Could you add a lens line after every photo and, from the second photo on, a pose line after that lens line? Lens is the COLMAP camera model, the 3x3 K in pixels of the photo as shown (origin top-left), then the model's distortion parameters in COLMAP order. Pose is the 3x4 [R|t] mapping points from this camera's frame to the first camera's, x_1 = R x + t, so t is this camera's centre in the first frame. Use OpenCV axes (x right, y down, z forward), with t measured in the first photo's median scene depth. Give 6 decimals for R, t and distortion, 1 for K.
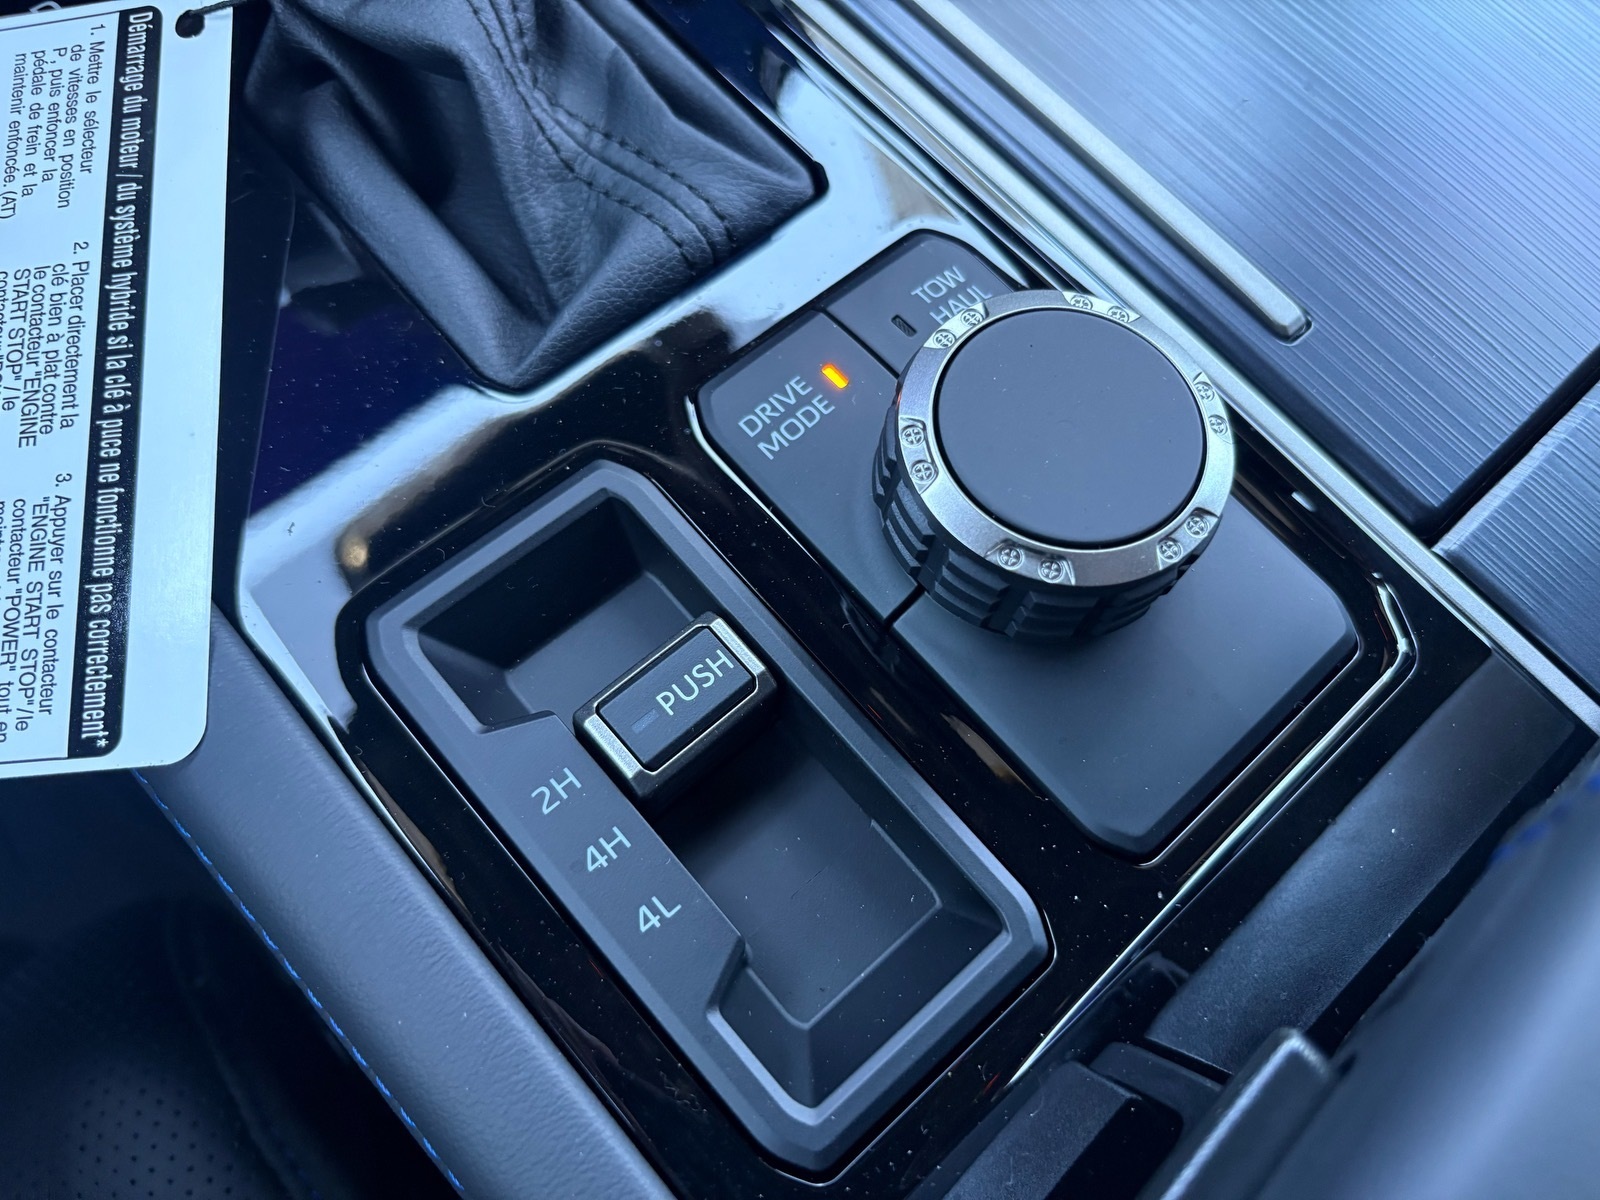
lens RADIAL K [[1268.3, 0, 805.1], [0, 1268.3, 595.3], [0, 0, 1]] dist [0.048566, -0.181369]
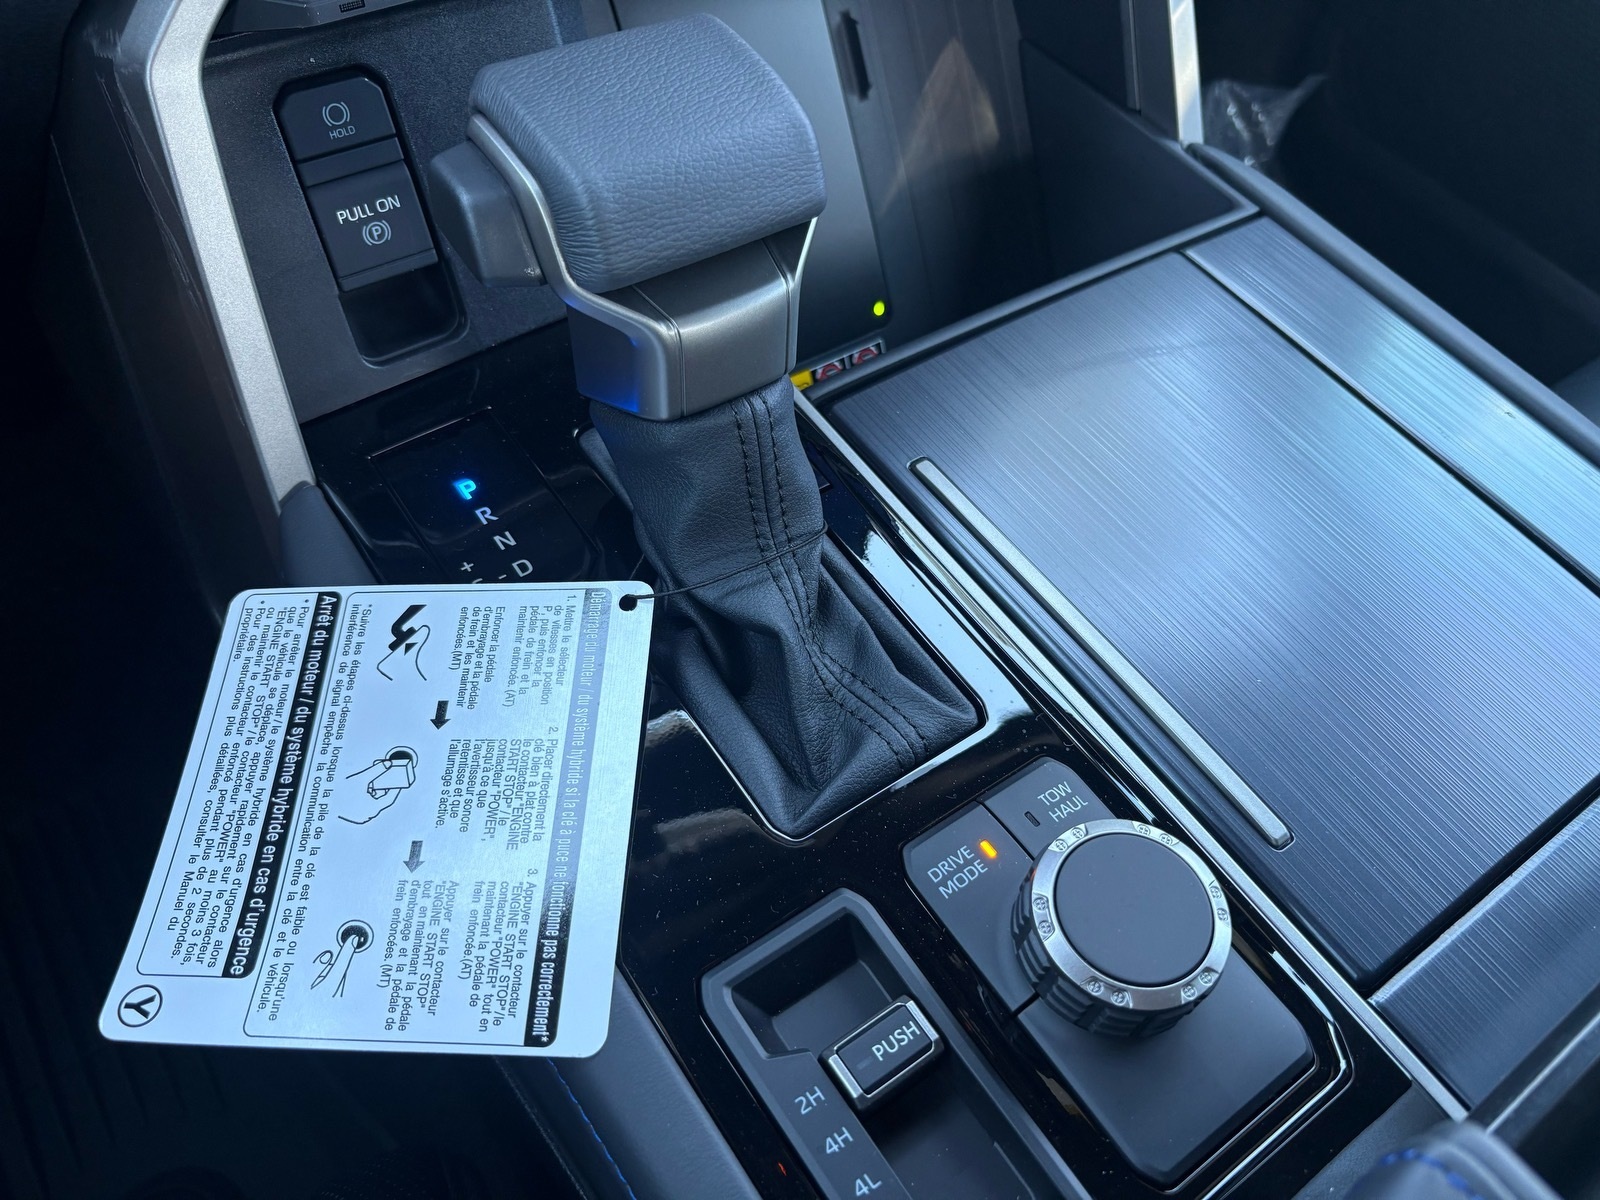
lens RADIAL K [[1254.7, 0, 820.5], [0, 1254.7, 624.2], [0, 0, 1]] dist [0.049668, -0.075295]
pose [[0.994231, 0.094821, -0.050145, -0.147276], [-0.103685, 0.969330, -0.222819, -0.075746], [0.027479, 0.226732, 0.973569, -0.685243]]
